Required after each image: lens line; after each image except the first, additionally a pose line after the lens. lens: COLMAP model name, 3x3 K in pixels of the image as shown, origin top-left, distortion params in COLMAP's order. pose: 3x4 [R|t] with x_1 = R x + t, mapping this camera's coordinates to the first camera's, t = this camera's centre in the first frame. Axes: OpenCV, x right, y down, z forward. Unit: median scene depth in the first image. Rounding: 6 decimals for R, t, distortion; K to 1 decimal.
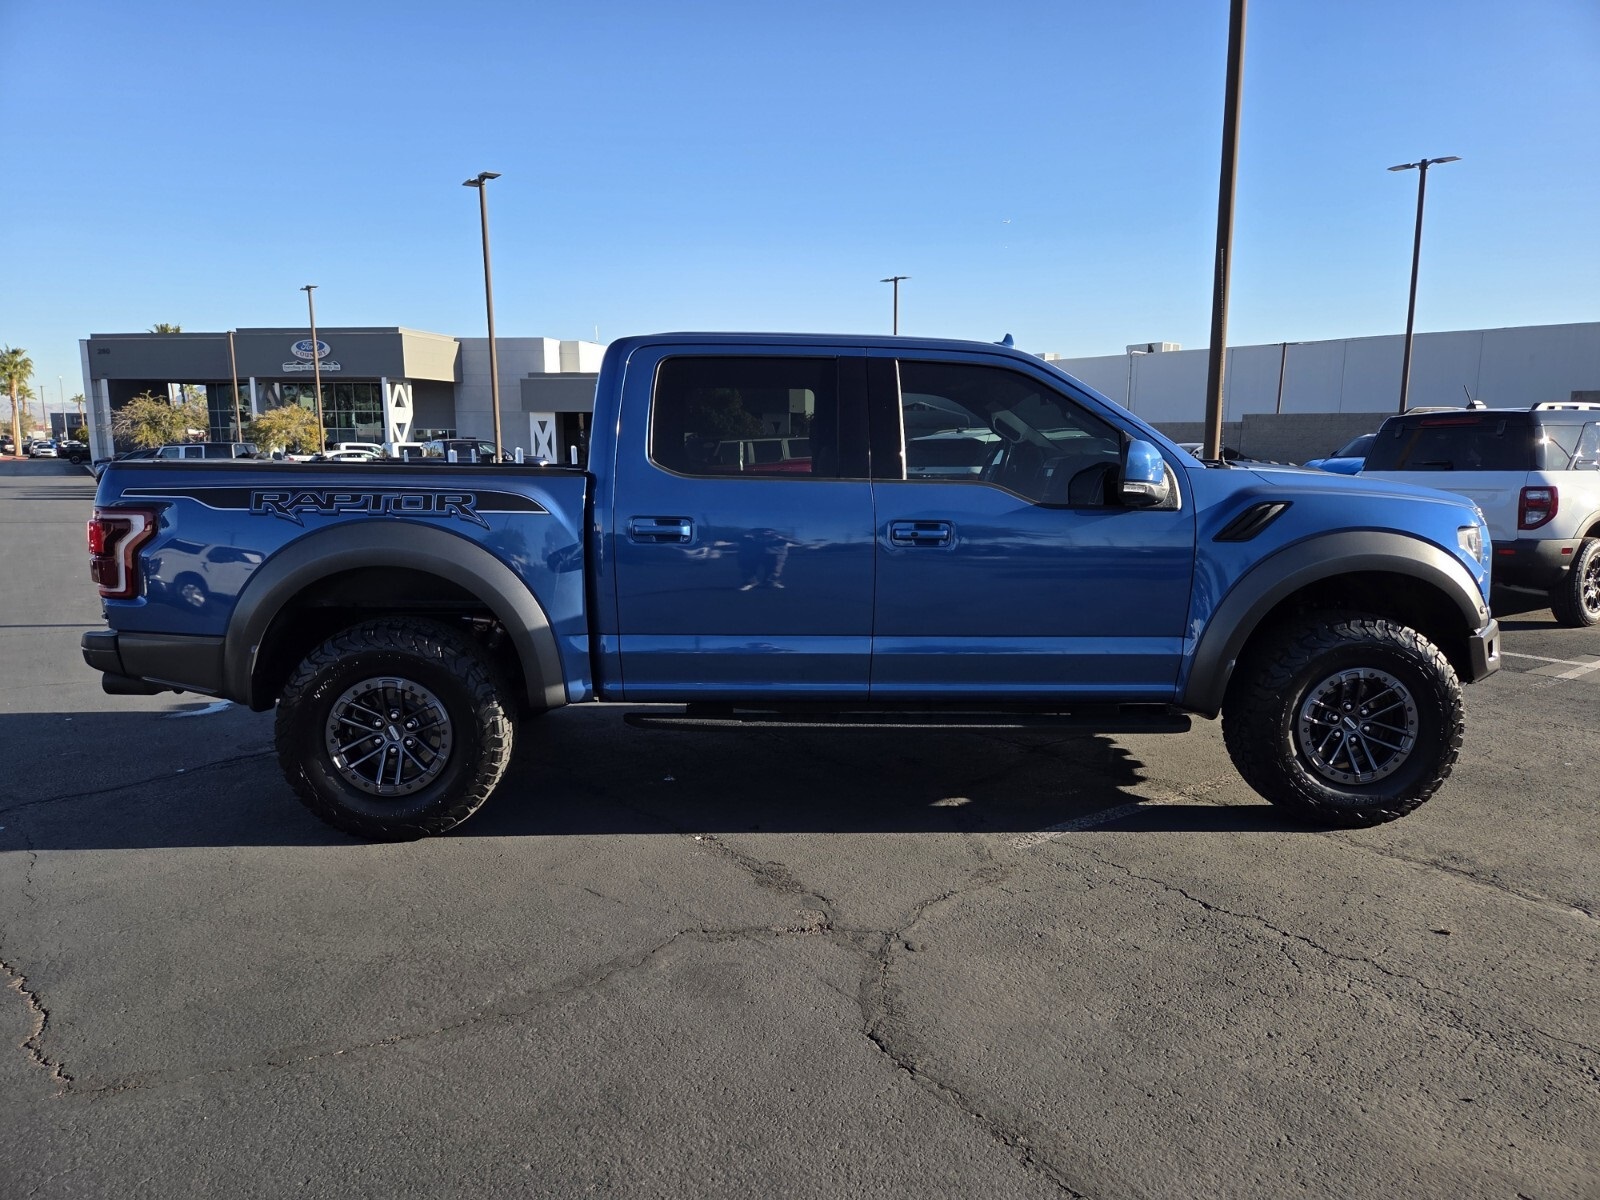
lens RADIAL K [[1065.9, 0, 789.8], [0, 1065.9, 596.7], [0, 0, 1]] dist [0.088984, -0.086765]
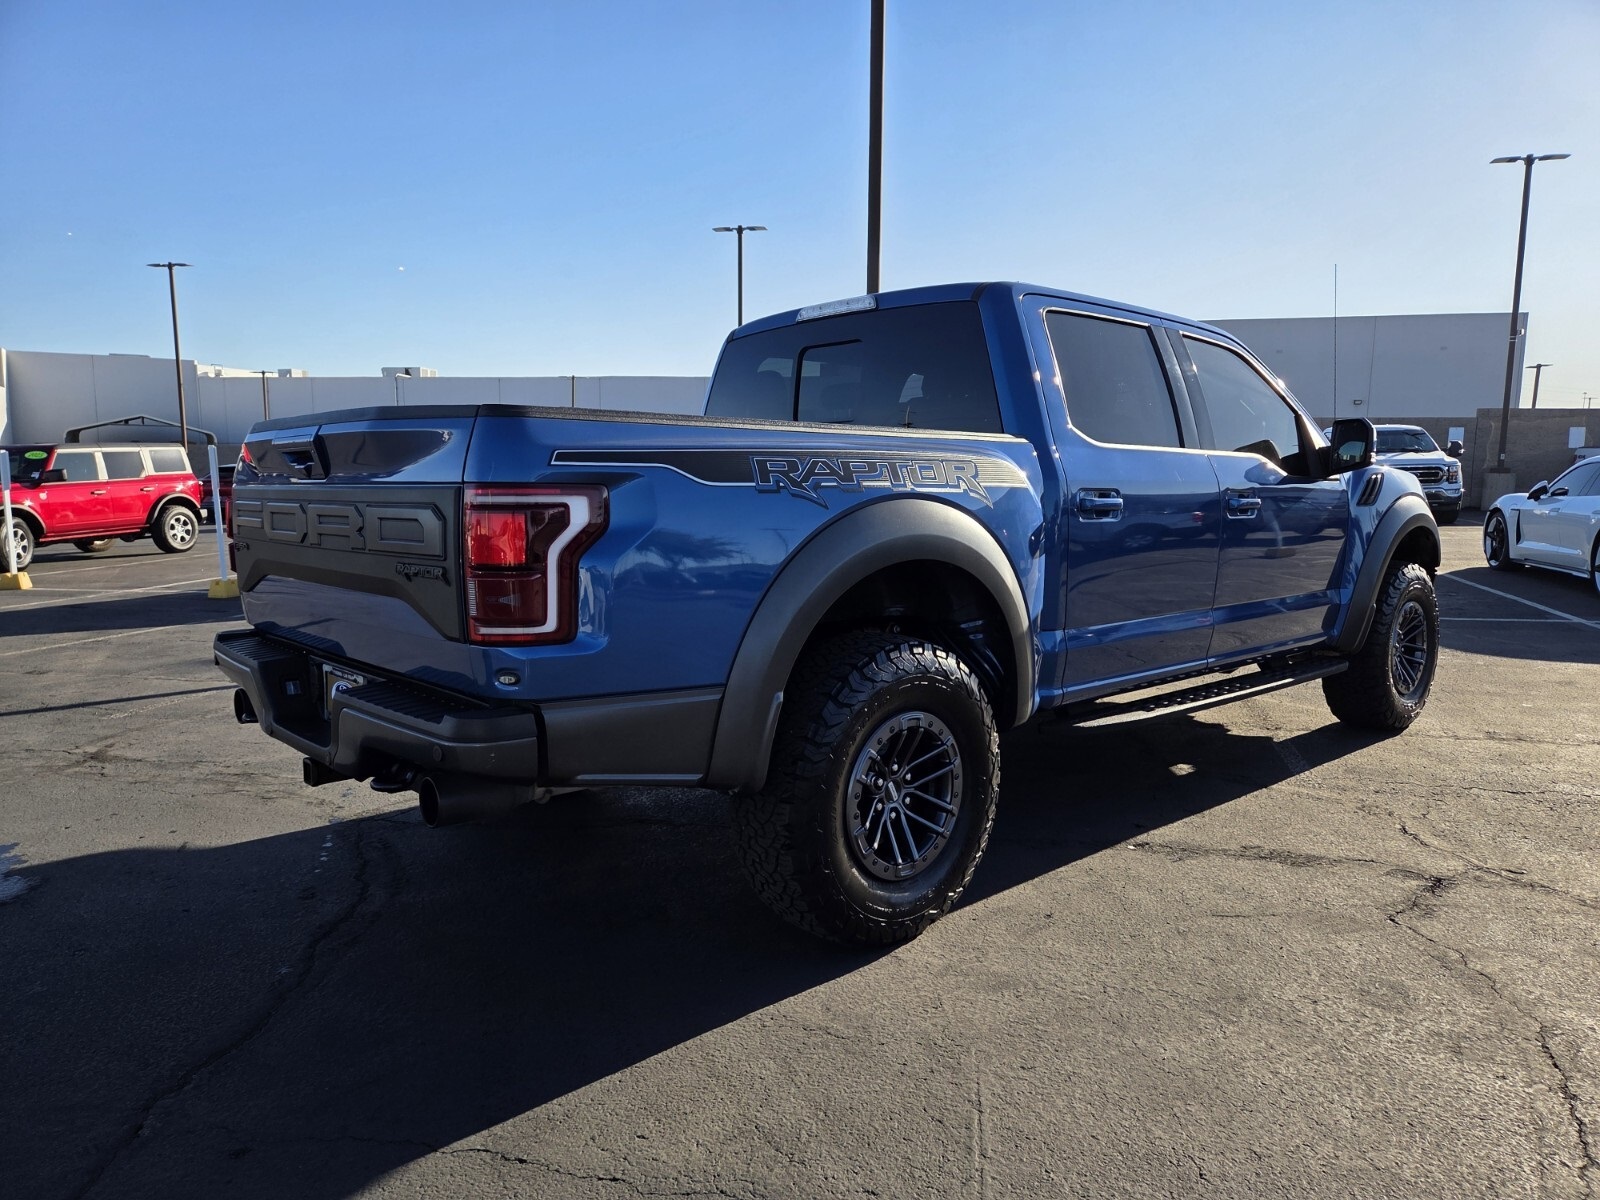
lens RADIAL K [[1065.9, 0, 789.8], [0, 1065.9, 596.7], [0, 0, 1]] dist [0.088984, -0.086765]
pose [[0.763253, -0.073377, 0.641919, -0.877194], [0.089481, 0.995961, 0.007454, -0.015809], [-0.639873, 0.051750, 0.766736, 0.487929]]
